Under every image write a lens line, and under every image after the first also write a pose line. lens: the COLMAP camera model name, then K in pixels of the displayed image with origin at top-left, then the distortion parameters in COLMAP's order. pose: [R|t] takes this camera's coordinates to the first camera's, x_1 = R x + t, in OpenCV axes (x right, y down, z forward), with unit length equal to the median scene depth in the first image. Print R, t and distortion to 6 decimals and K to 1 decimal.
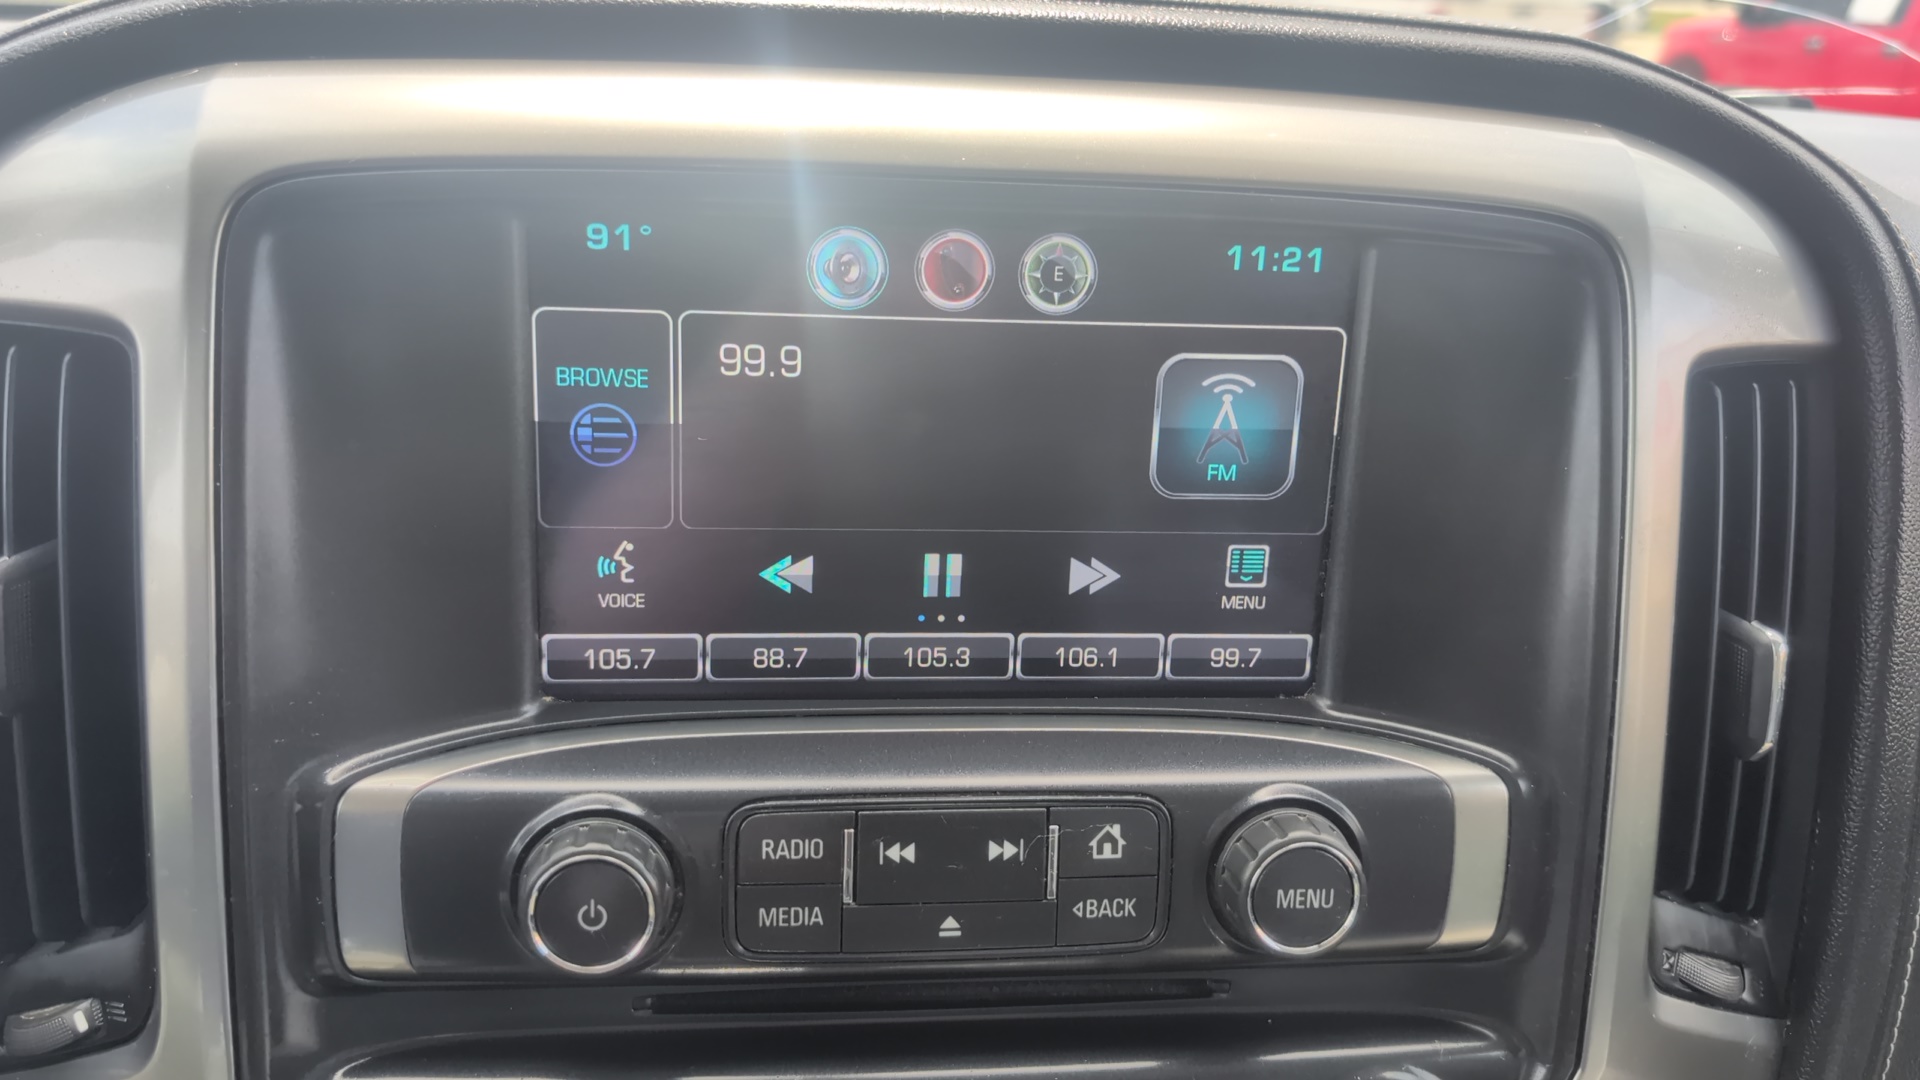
lens RADIAL K [[1470.9, 0, 966.3], [0, 1470.9, 546.6], [0, 0, 1]] dist [0.006228, -0.005651]
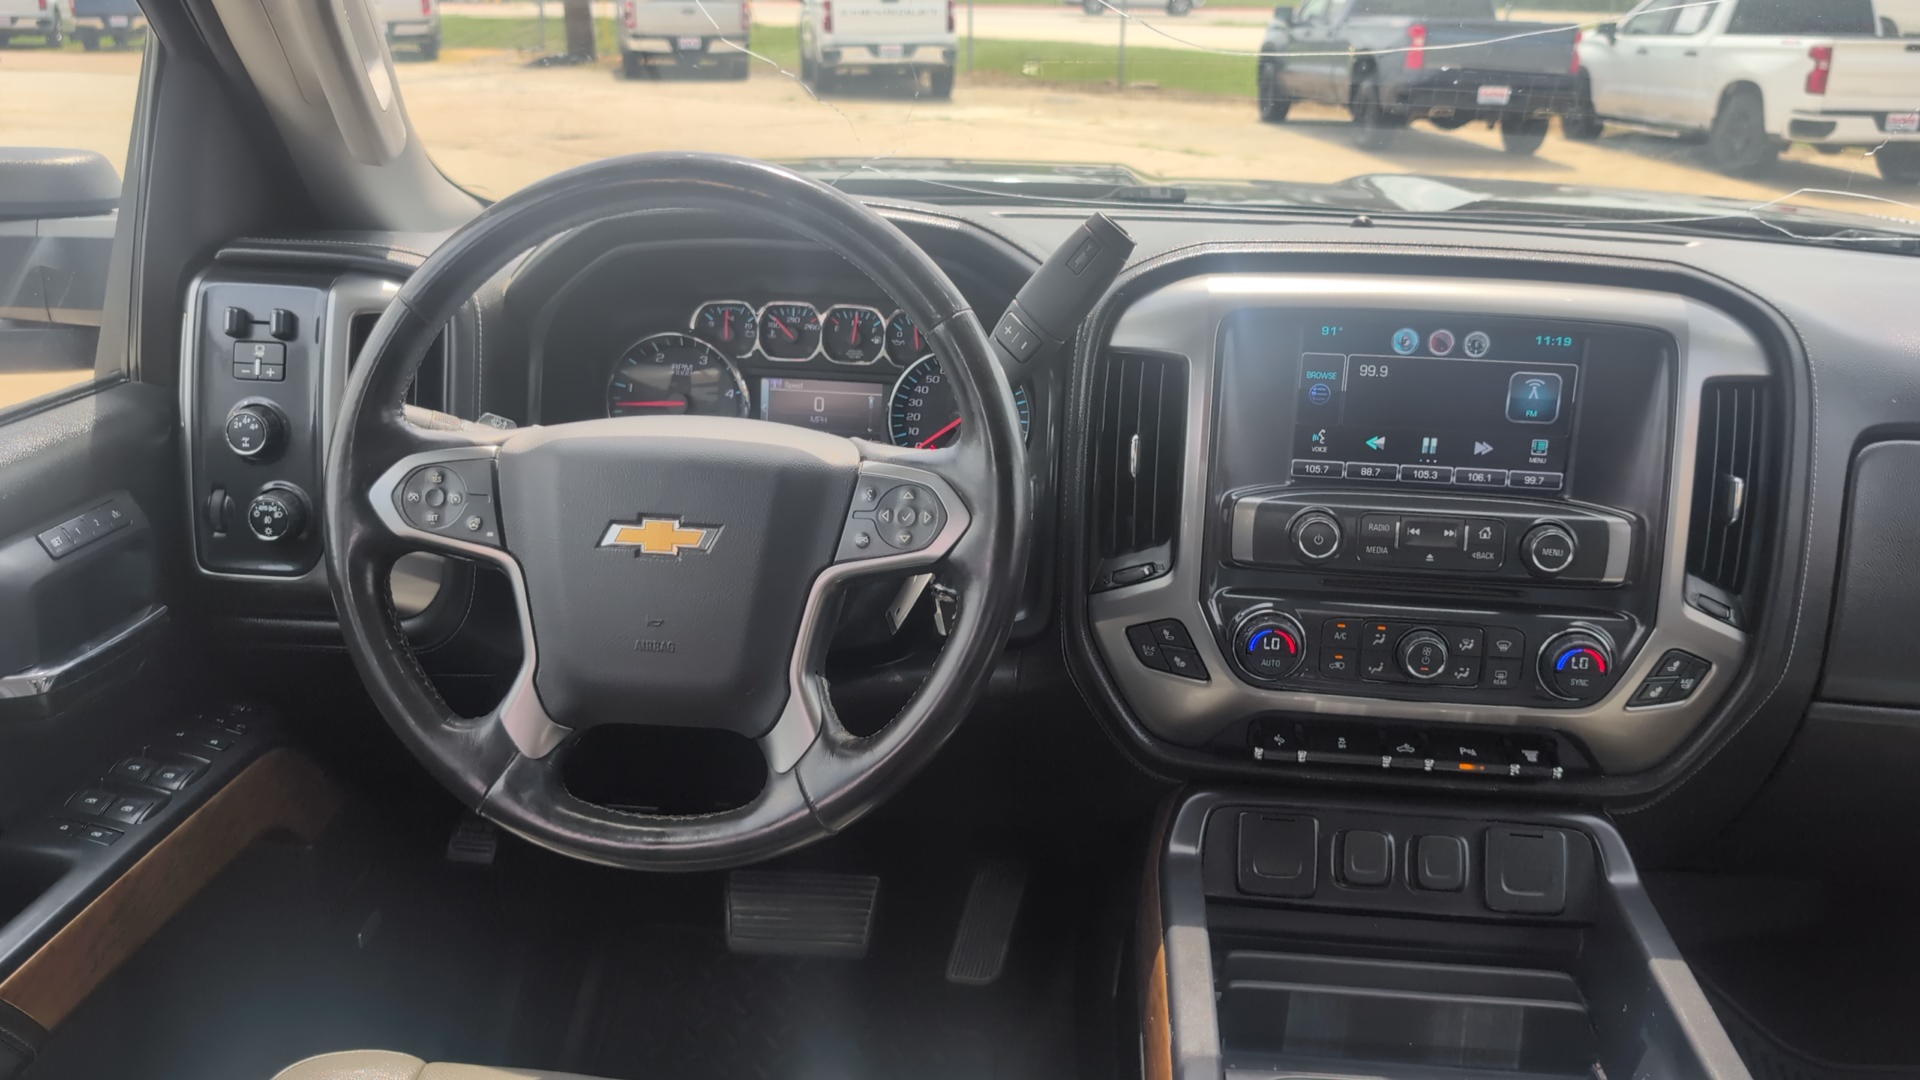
lens RADIAL K [[1616.5, 0, 952.5], [0, 1616.5, 545.3], [0, 0, 1]] dist [0.096980, -0.376199]
pose [[0.978924, 0.047122, -0.198715, -0.309292], [-0.049947, 0.998709, -0.009224, 0.311424], [0.198024, 0.018955, 0.980014, -2.484885]]
